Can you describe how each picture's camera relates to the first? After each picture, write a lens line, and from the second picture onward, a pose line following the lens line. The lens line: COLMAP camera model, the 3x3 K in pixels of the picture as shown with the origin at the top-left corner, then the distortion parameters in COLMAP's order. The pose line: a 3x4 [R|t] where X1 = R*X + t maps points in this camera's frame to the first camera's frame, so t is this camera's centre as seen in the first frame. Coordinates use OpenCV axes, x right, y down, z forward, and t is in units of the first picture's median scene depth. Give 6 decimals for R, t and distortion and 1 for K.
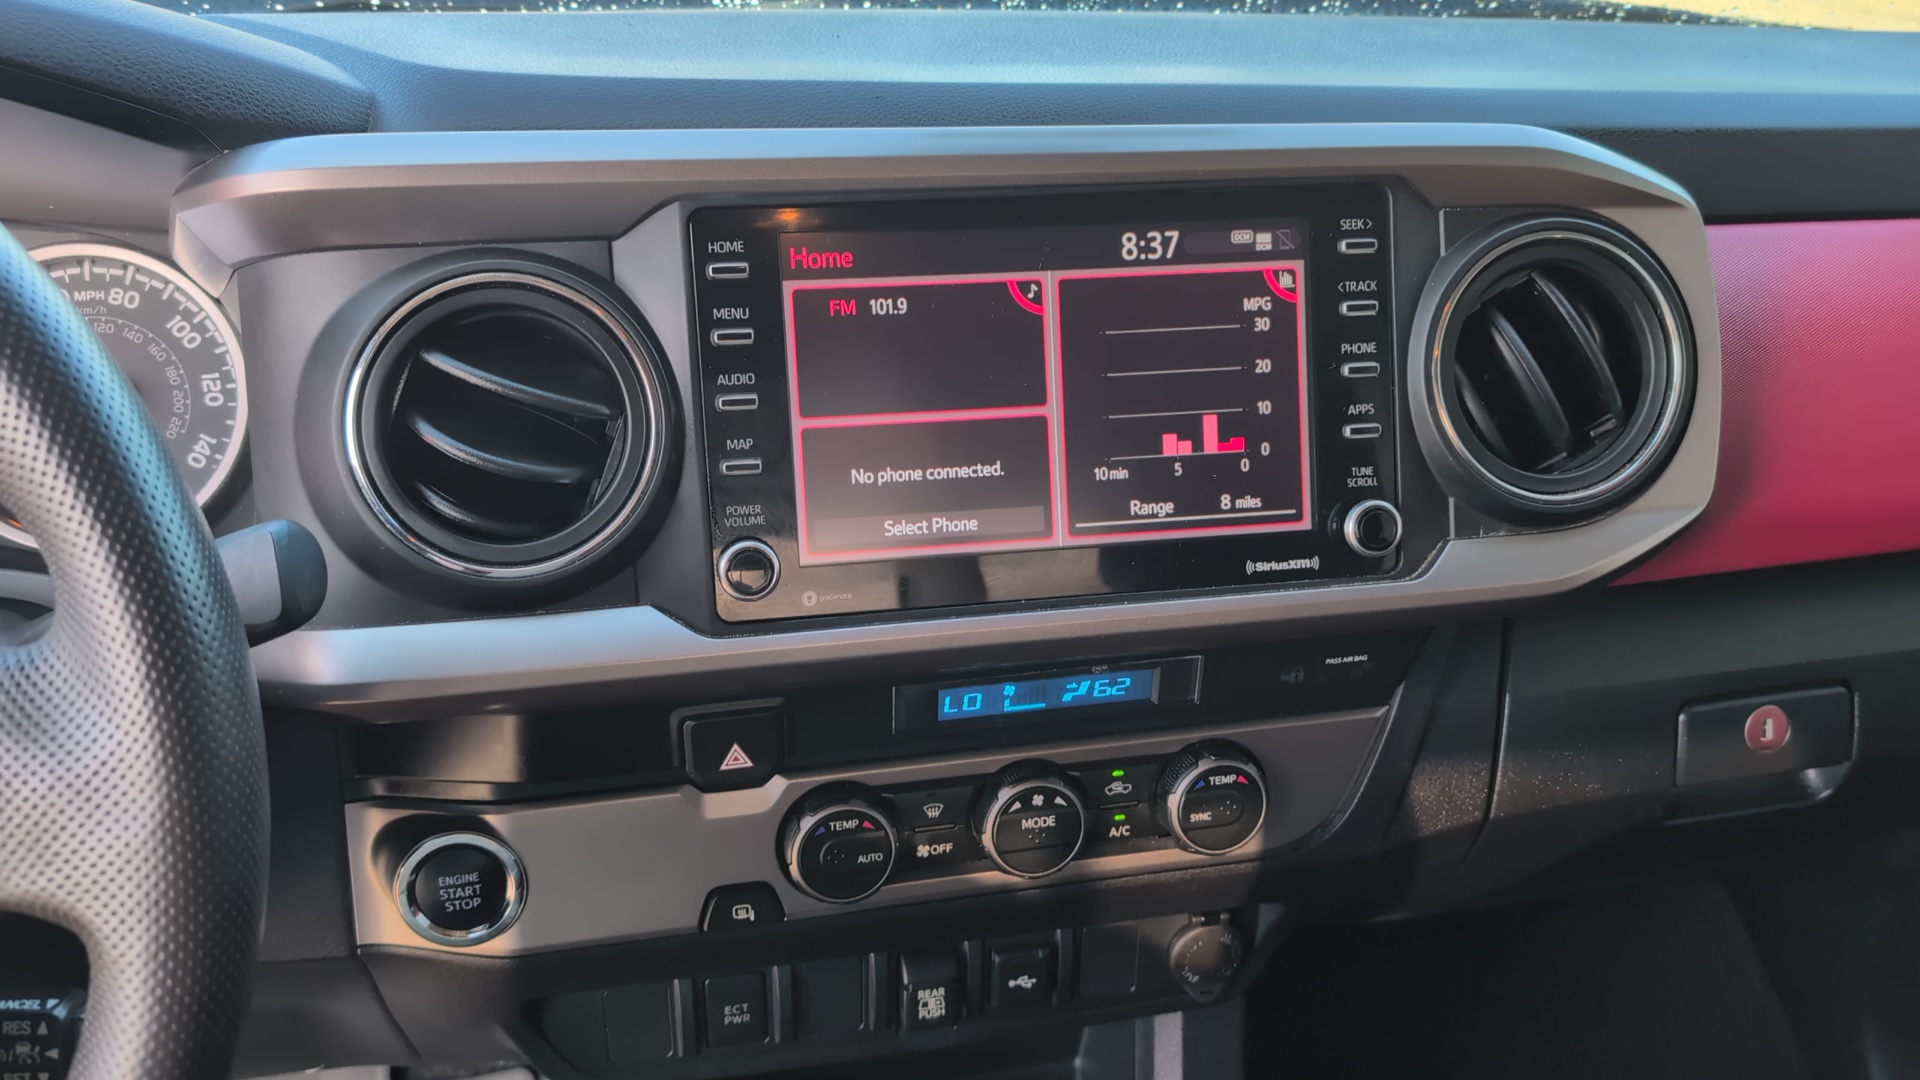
lens RADIAL K [[1593.4, 0, 956.4], [0, 1593.4, 528.9], [0, 0, 1]] dist [0.071465, -0.153009]
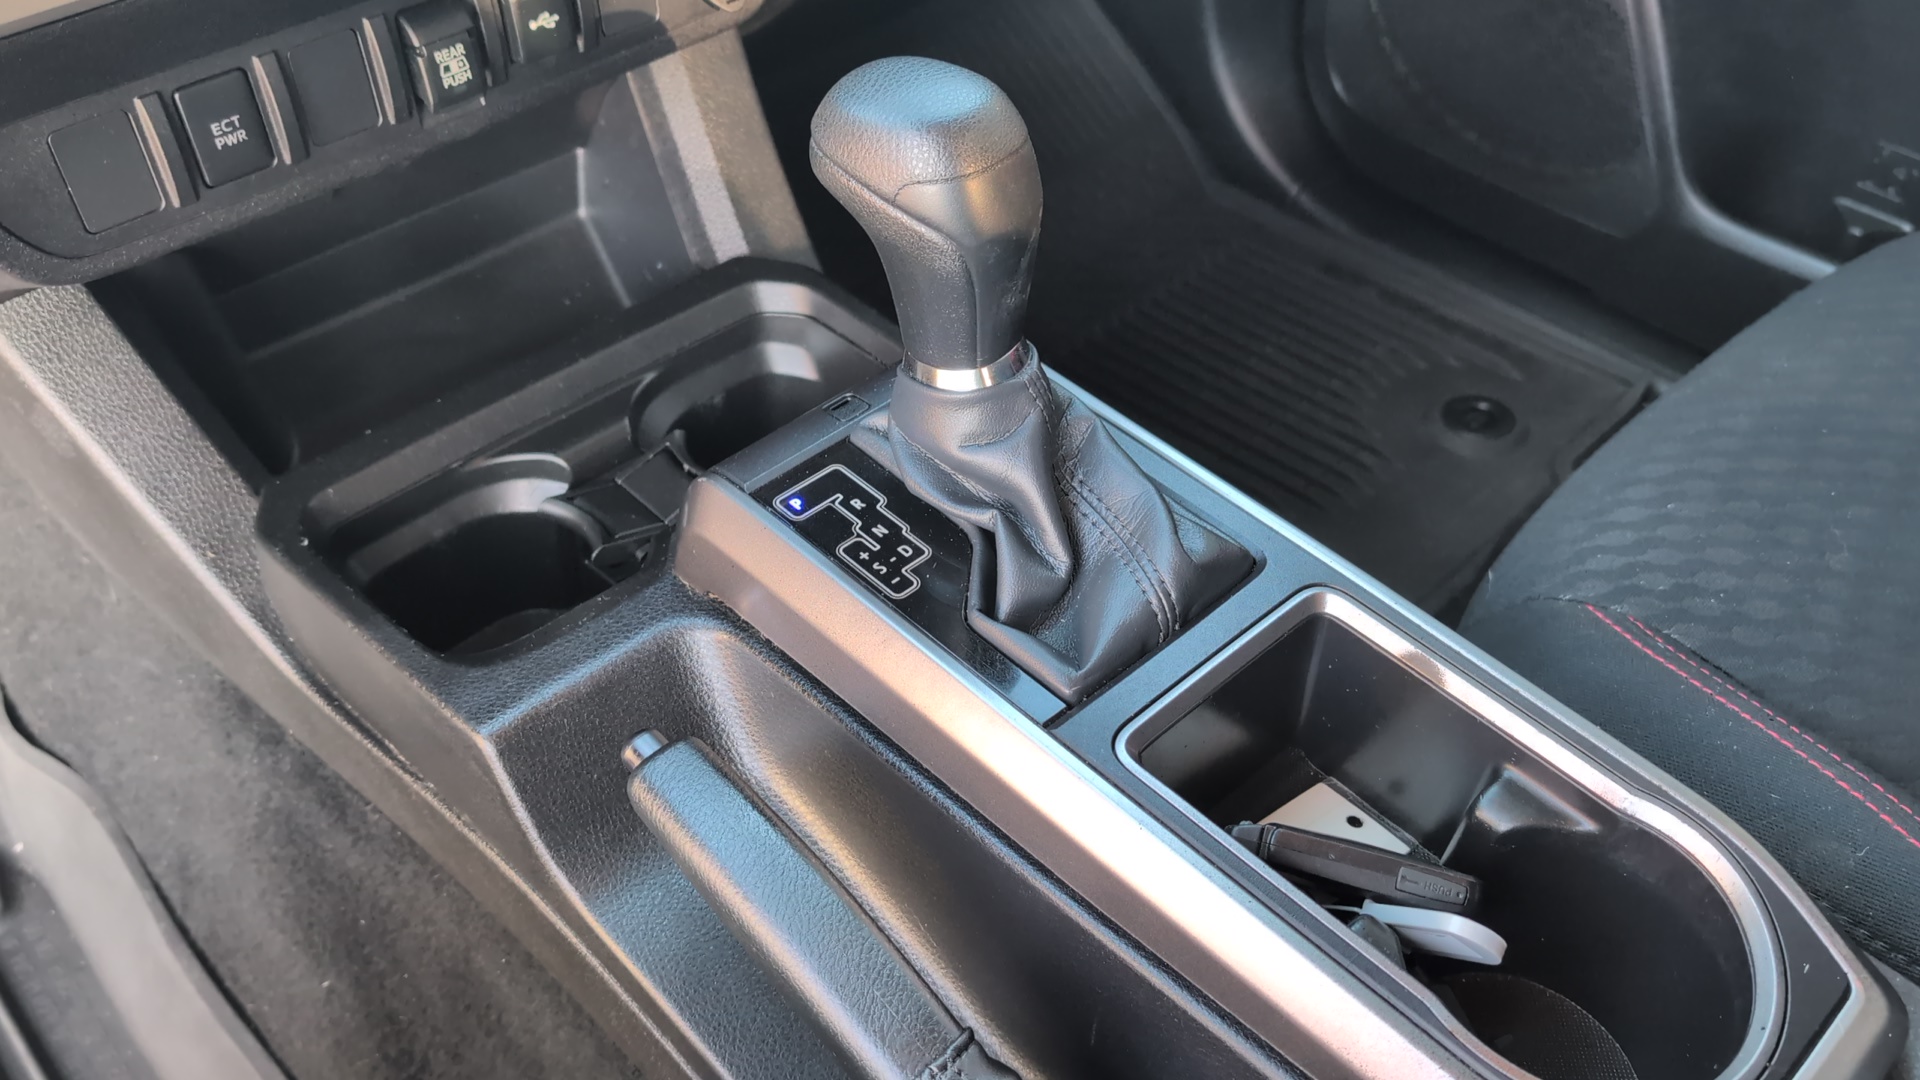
lens RADIAL K [[1597.4, 0, 954.5], [0, 1597.4, 546.4], [0, 0, 1]] dist [0.049926, -0.069241]
pose [[0.860453, -0.365150, 0.355367, -0.193658], [0.216256, 0.893223, 0.394190, 0.256071], [-0.461360, -0.262332, 0.847543, 0.081500]]
